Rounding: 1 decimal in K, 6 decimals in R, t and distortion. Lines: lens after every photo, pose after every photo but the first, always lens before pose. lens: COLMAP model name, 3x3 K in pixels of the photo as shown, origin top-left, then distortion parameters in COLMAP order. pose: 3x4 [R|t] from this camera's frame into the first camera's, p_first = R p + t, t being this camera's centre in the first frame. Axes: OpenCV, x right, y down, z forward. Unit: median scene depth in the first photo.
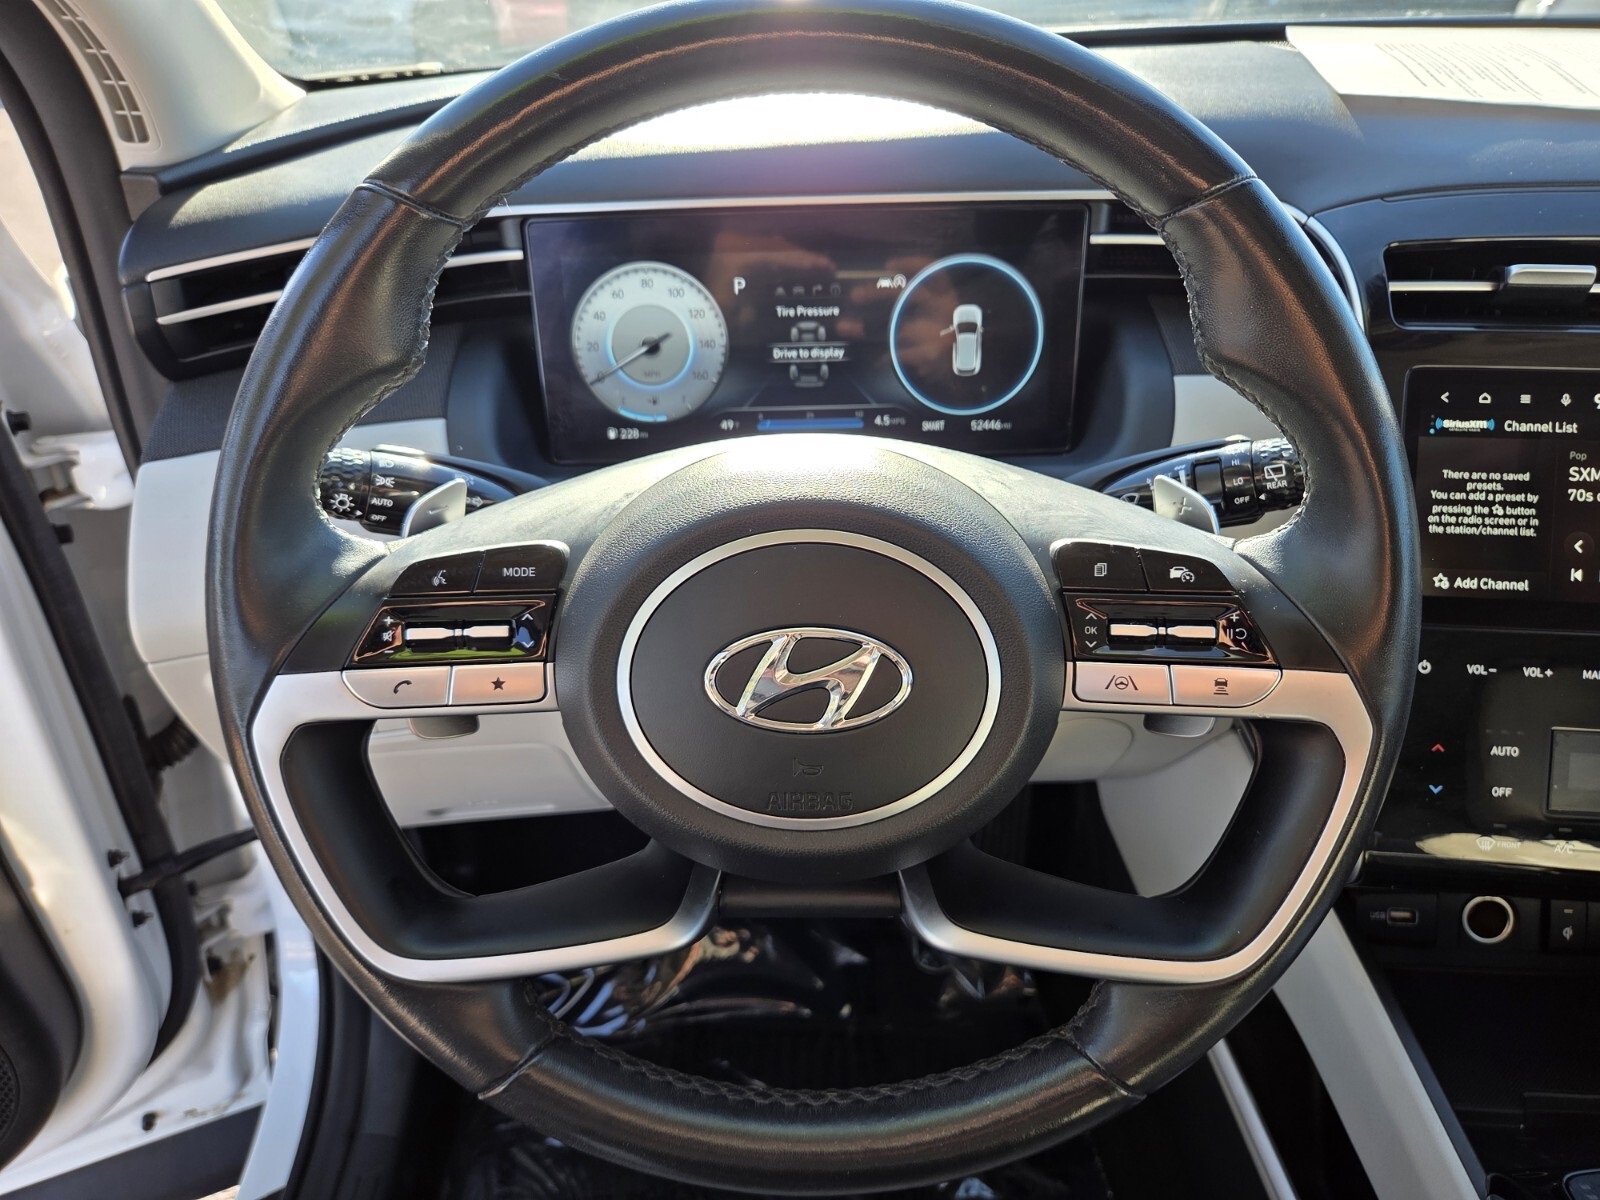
lens RADIAL K [[1152.7, 0, 800.0], [0, 1152.7, 600.0], [0, 0, 1]] dist [0.046811, -0.005227]
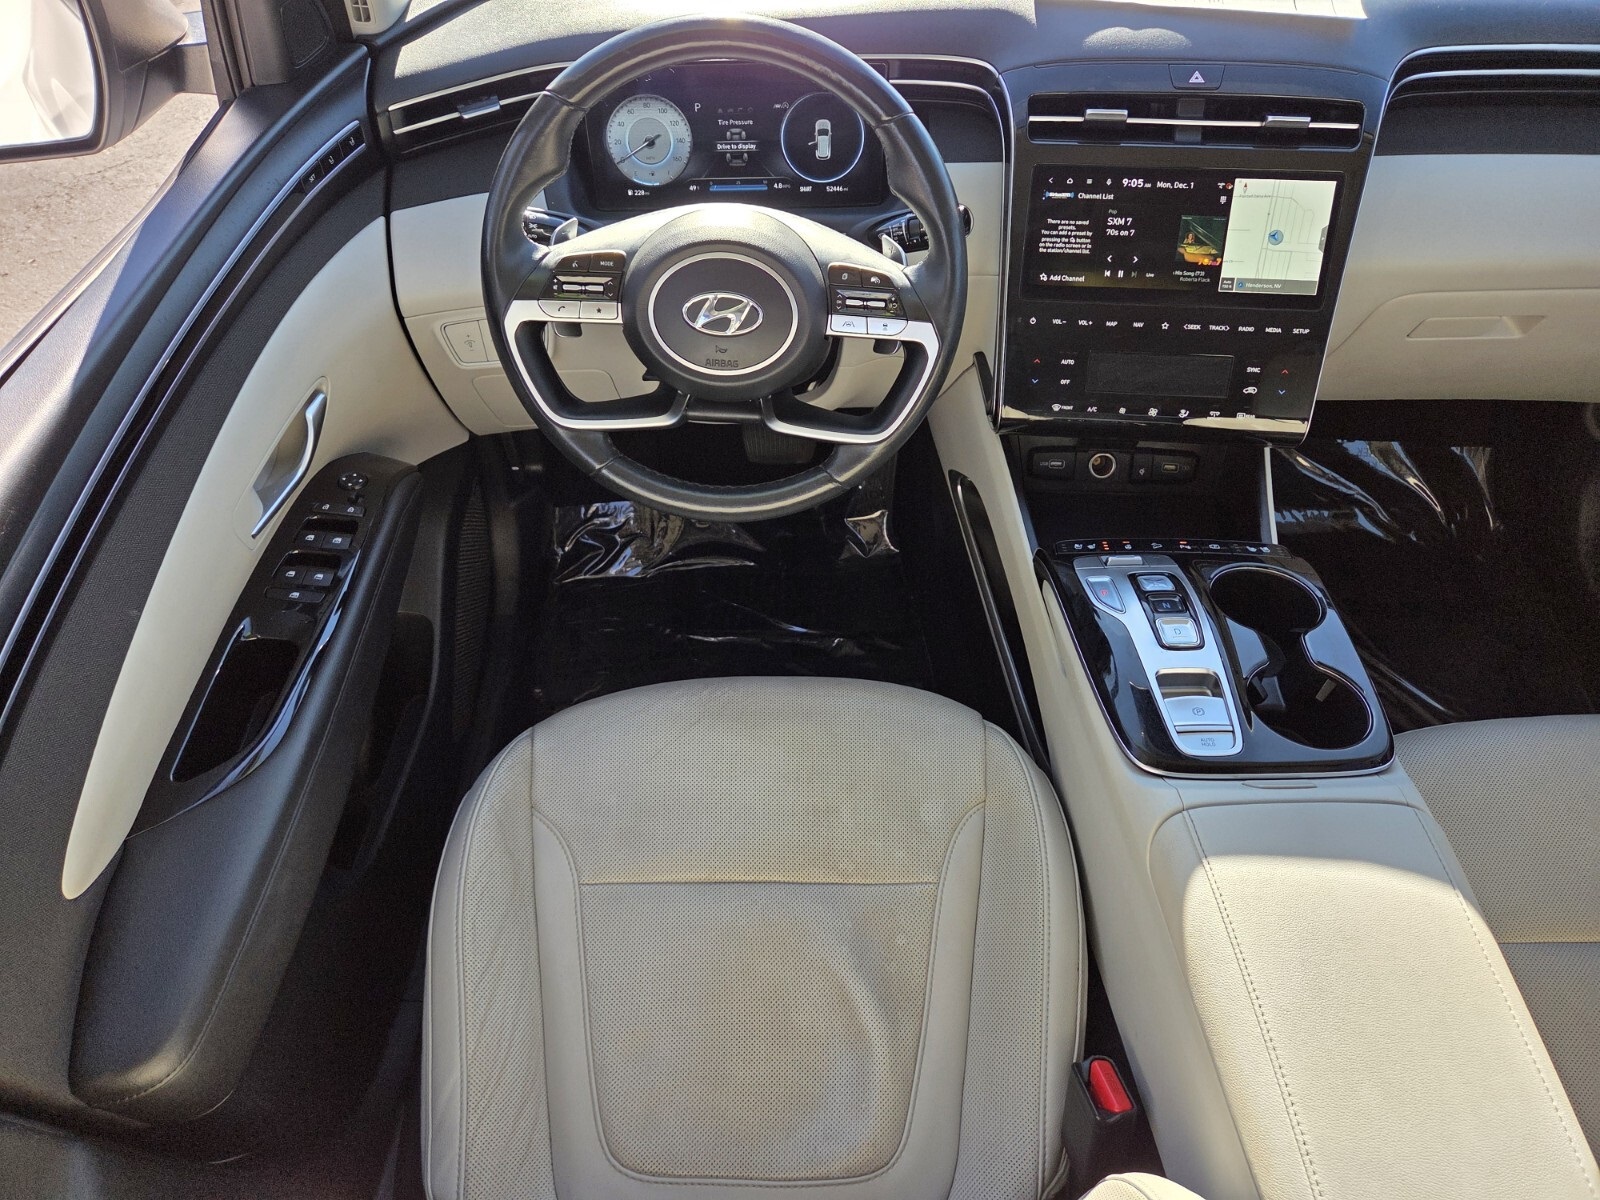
lens RADIAL K [[1152.7, 0, 800.0], [0, 1152.7, 600.0], [0, 0, 1]] dist [0.046811, -0.005227]
pose [[0.999979, 0.006144, -0.001929, 0.132982], [-0.005531, 0.972867, 0.231299, 0.066668], [0.003297, -0.231284, 0.972881, -1.089424]]
